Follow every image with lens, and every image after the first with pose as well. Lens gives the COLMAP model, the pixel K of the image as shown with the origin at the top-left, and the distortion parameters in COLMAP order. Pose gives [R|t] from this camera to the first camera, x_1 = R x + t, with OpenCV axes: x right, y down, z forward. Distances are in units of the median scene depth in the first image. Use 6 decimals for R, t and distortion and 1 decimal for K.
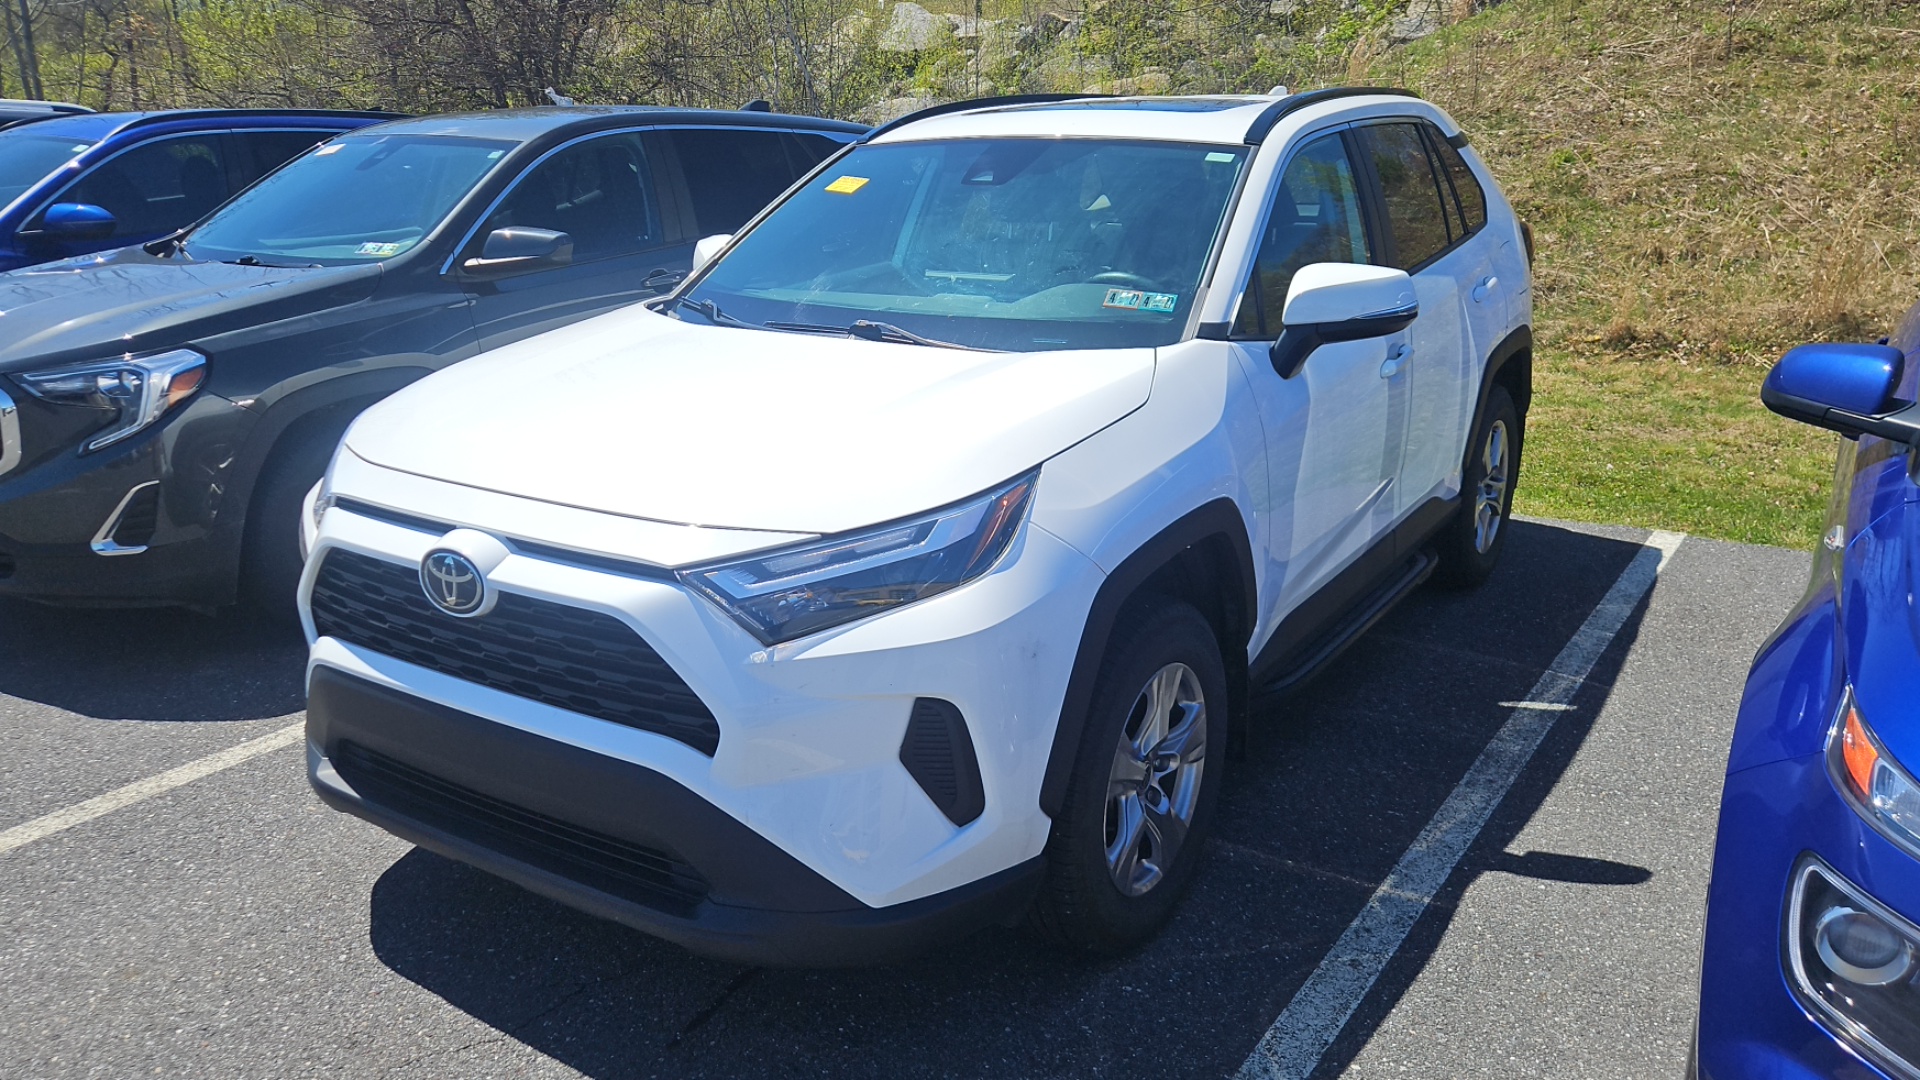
lens RADIAL K [[1418.0, 0, 950.3], [0, 1418.0, 538.6], [0, 0, 1]] dist [0.062798, -0.013725]
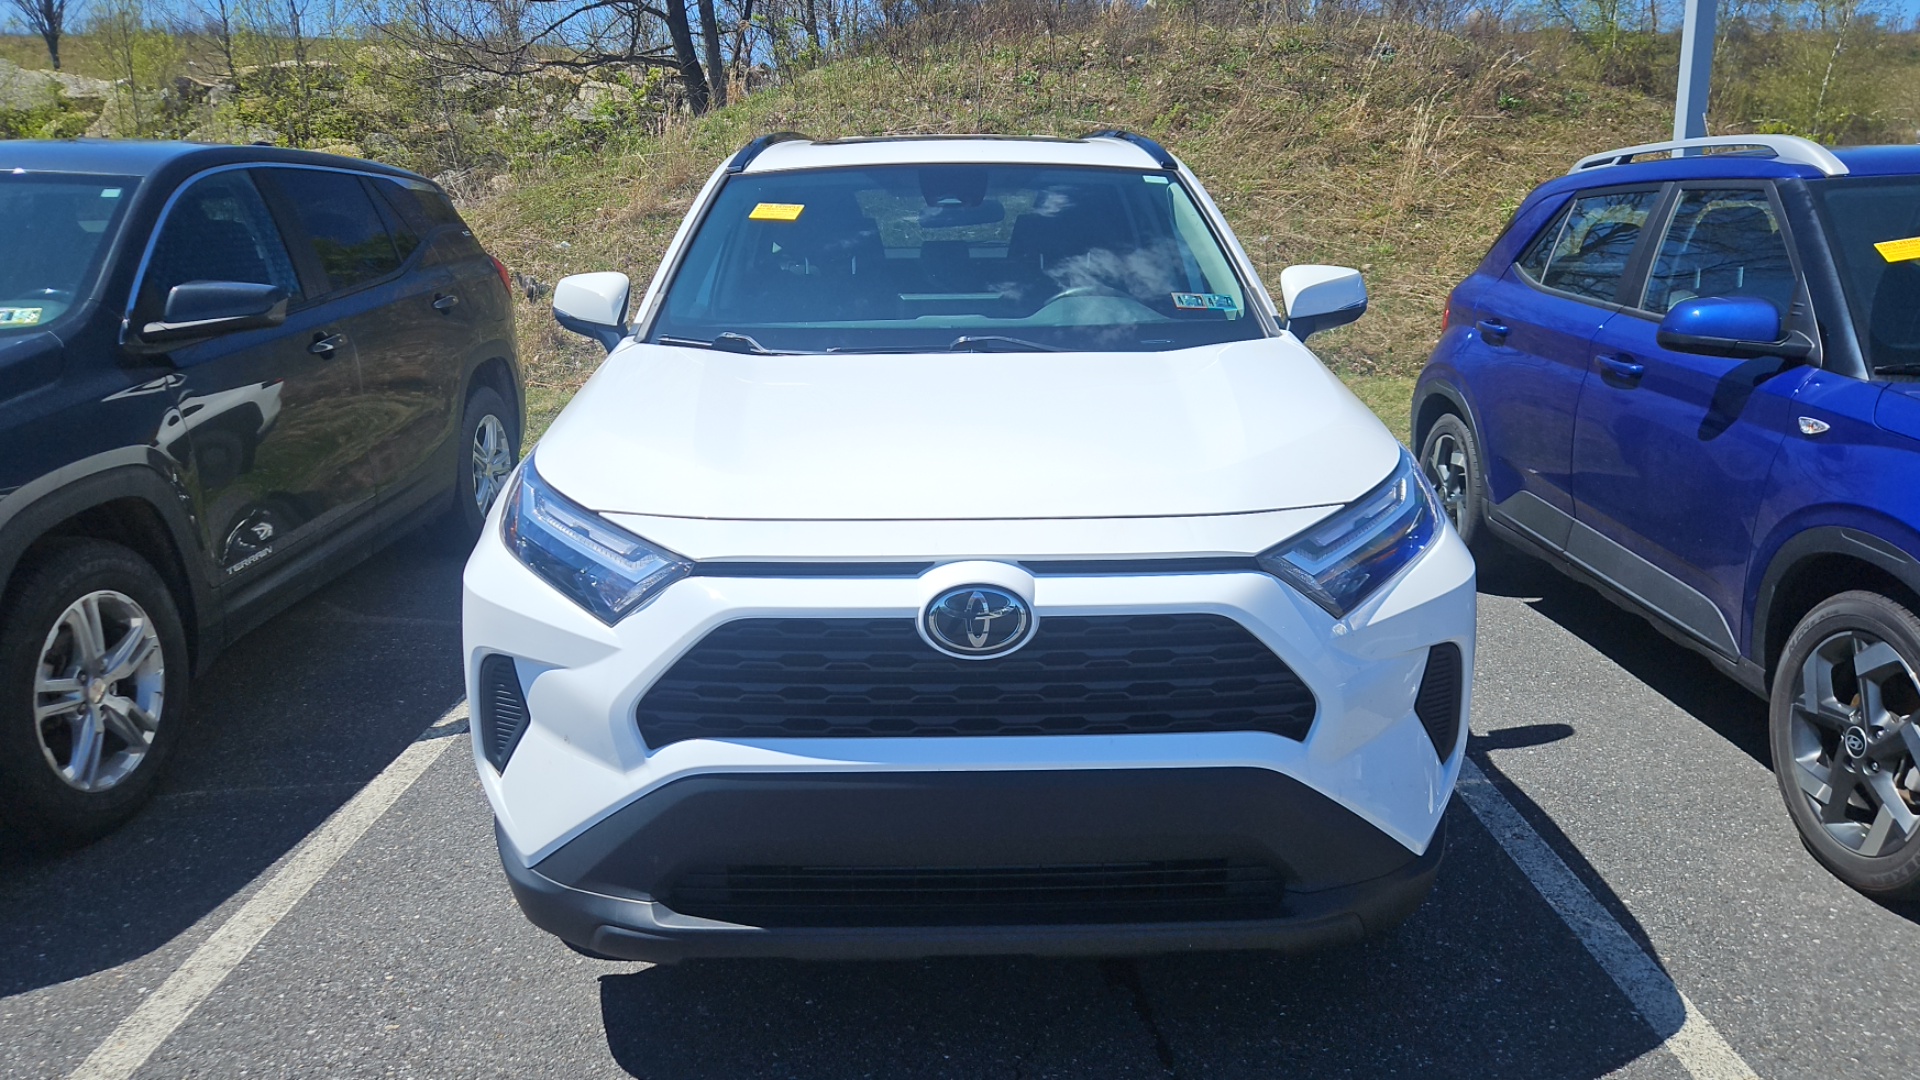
lens RADIAL K [[1418.0, 0, 953.2], [0, 1418.0, 537.6], [0, 0, 1]] dist [0.062798, -0.013725]
pose [[0.824332, -0.129502, 0.551096, -0.814654], [0.161239, 0.986872, -0.009277, -0.013888], [-0.542659, 0.096506, 0.834391, 0.268738]]
